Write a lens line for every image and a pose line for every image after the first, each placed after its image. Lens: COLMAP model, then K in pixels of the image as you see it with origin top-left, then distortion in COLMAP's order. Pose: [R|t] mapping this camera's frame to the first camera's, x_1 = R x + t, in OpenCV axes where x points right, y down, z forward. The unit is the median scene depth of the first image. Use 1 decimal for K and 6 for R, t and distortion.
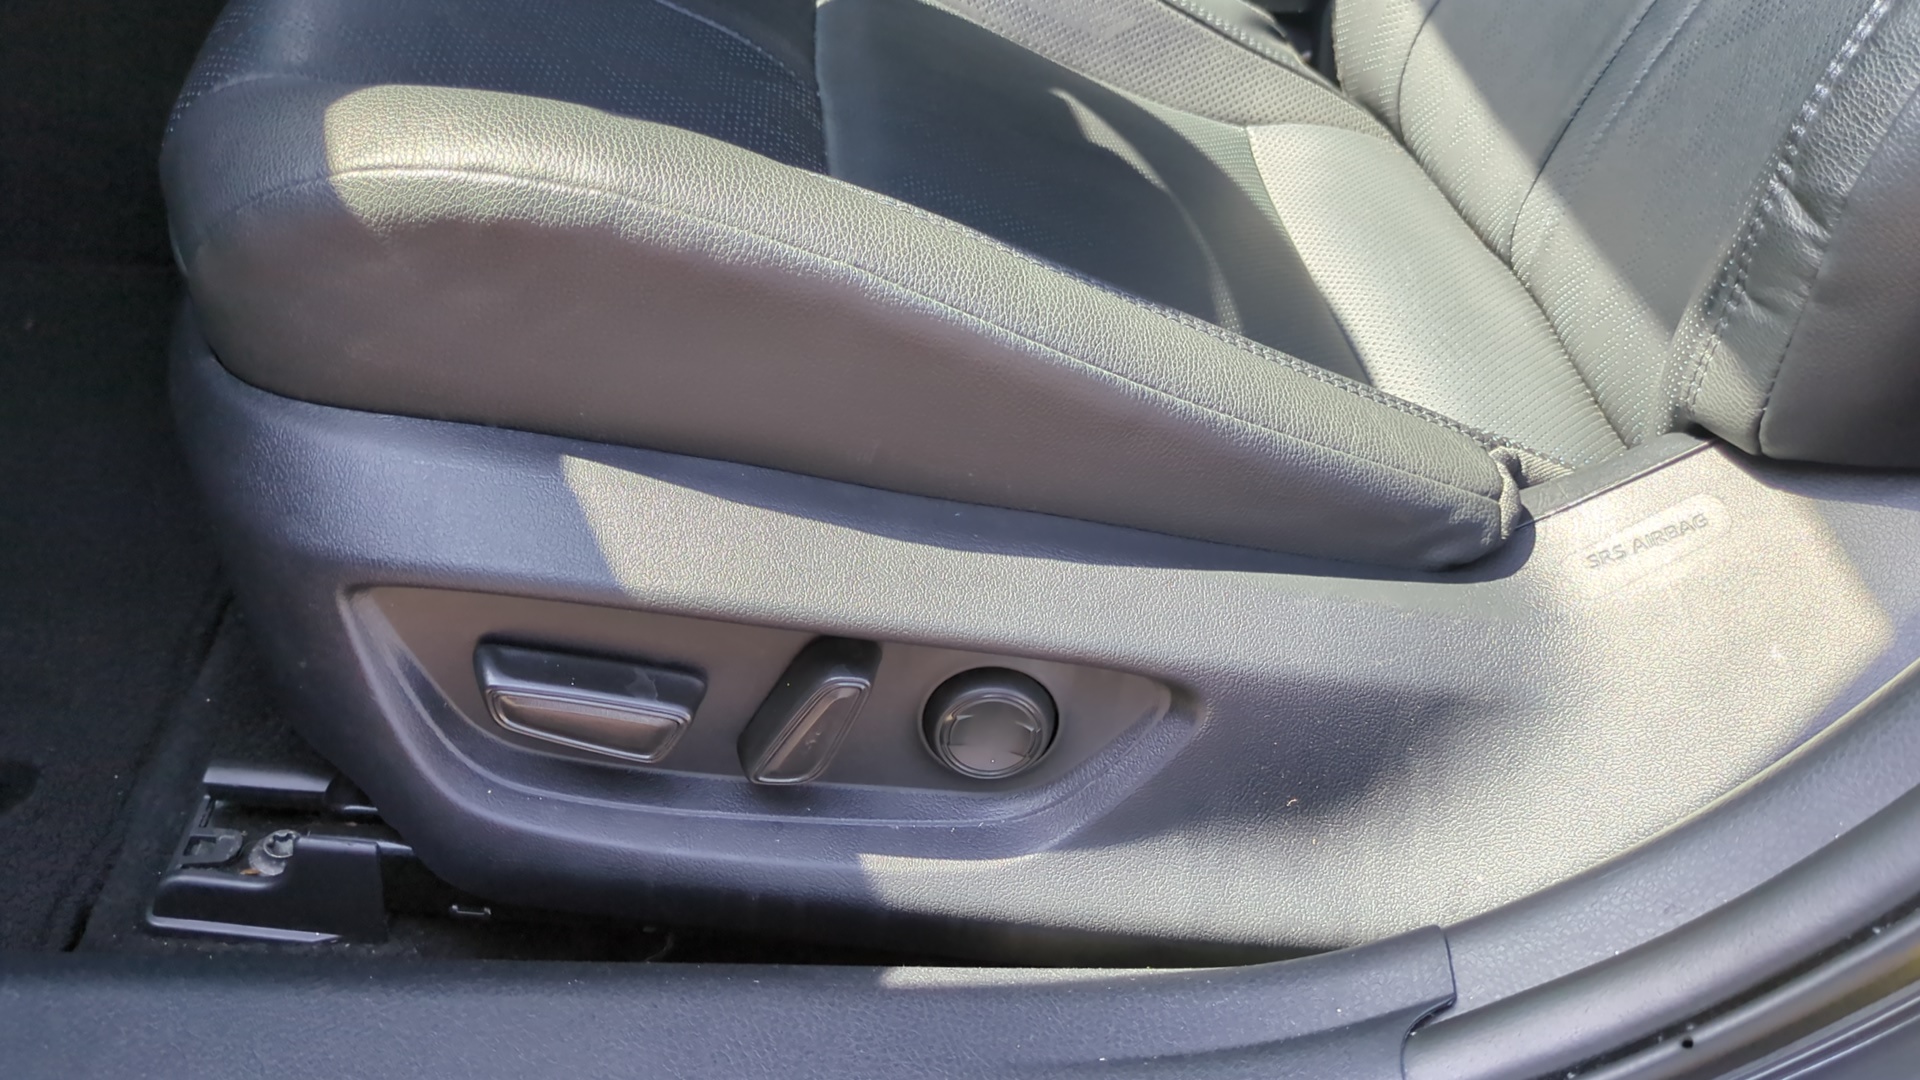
lens RADIAL K [[1695.0, 0, 965.0], [0, 1695.0, 547.2], [0, 0, 1]] dist [0.041976, -0.053599]
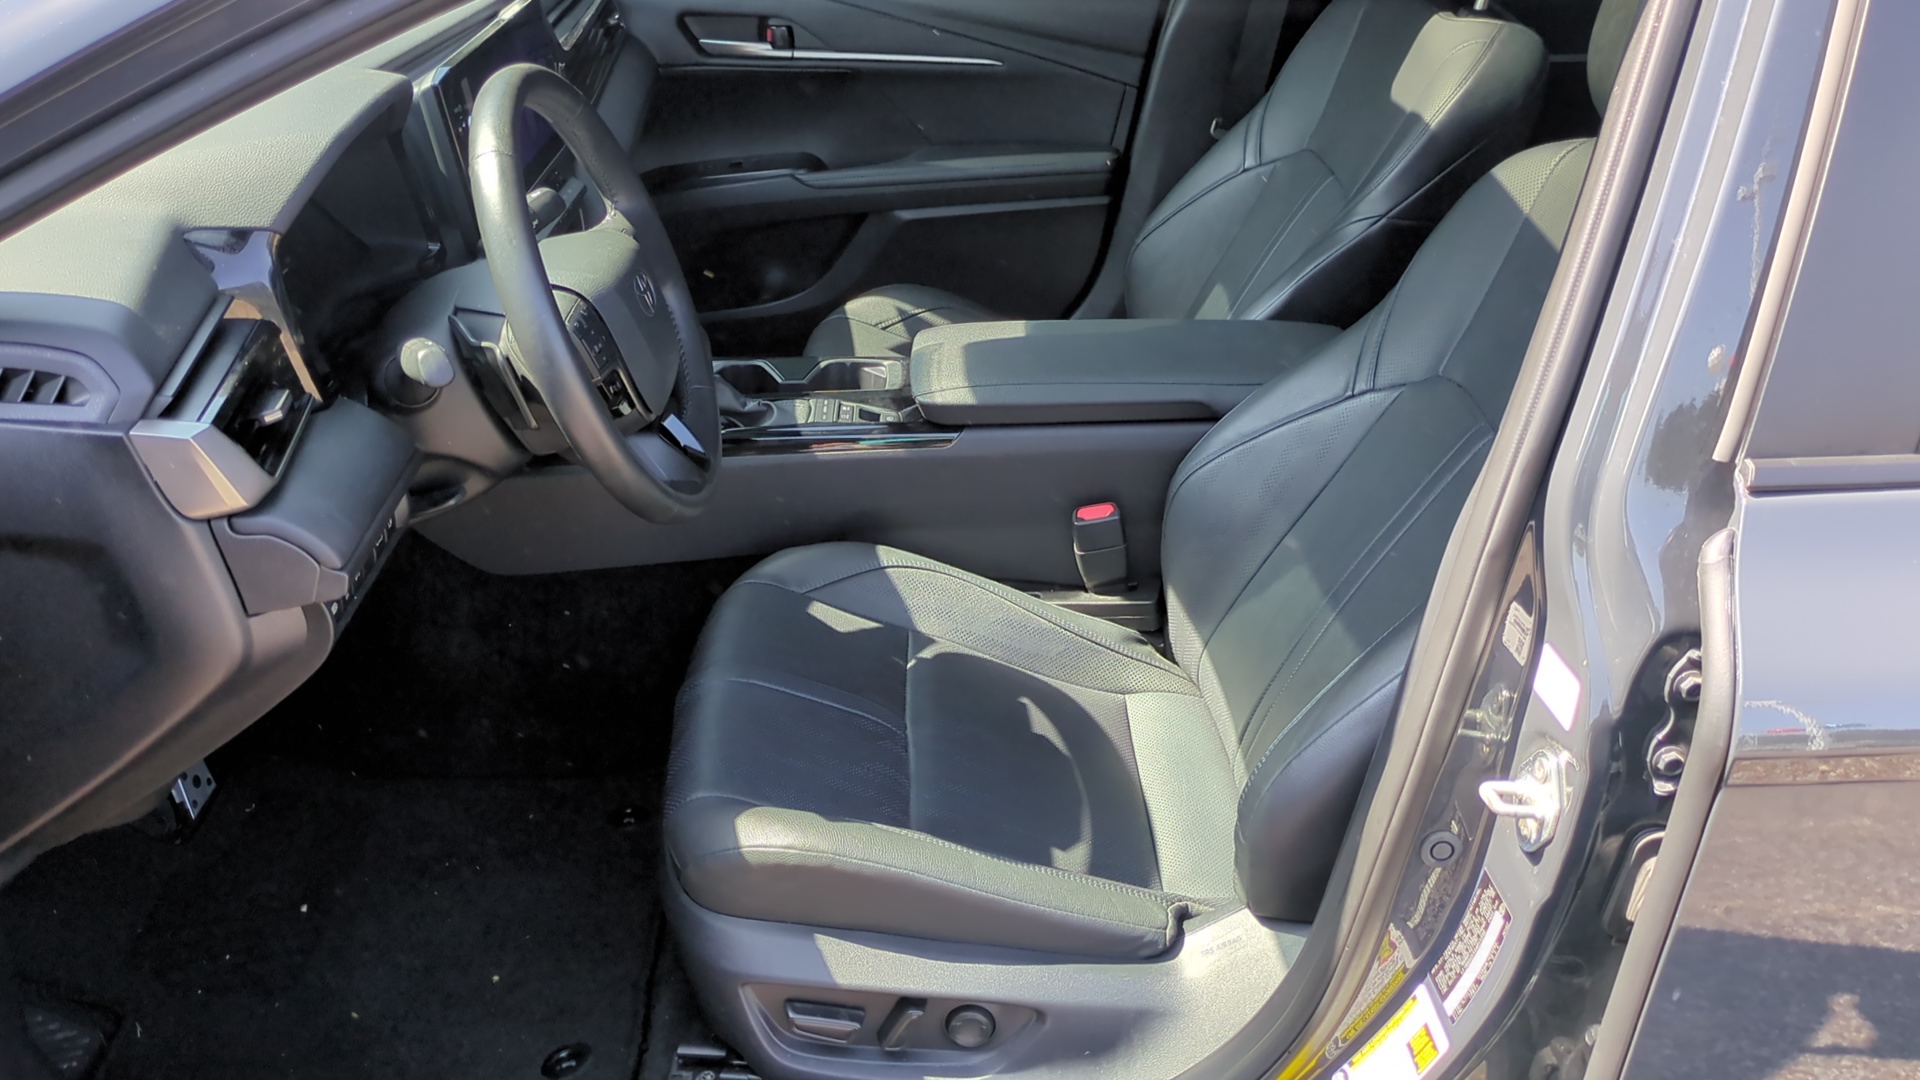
lens RADIAL K [[1695.0, 0, 957.1], [0, 1695.0, 529.9], [0, 0, 1]] dist [0.041976, -0.053599]
pose [[0.995543, -0.044933, -0.082916, 0.260192], [0.033357, 0.990139, -0.136056, -0.316542], [0.088212, 0.132684, 0.987225, -1.818444]]
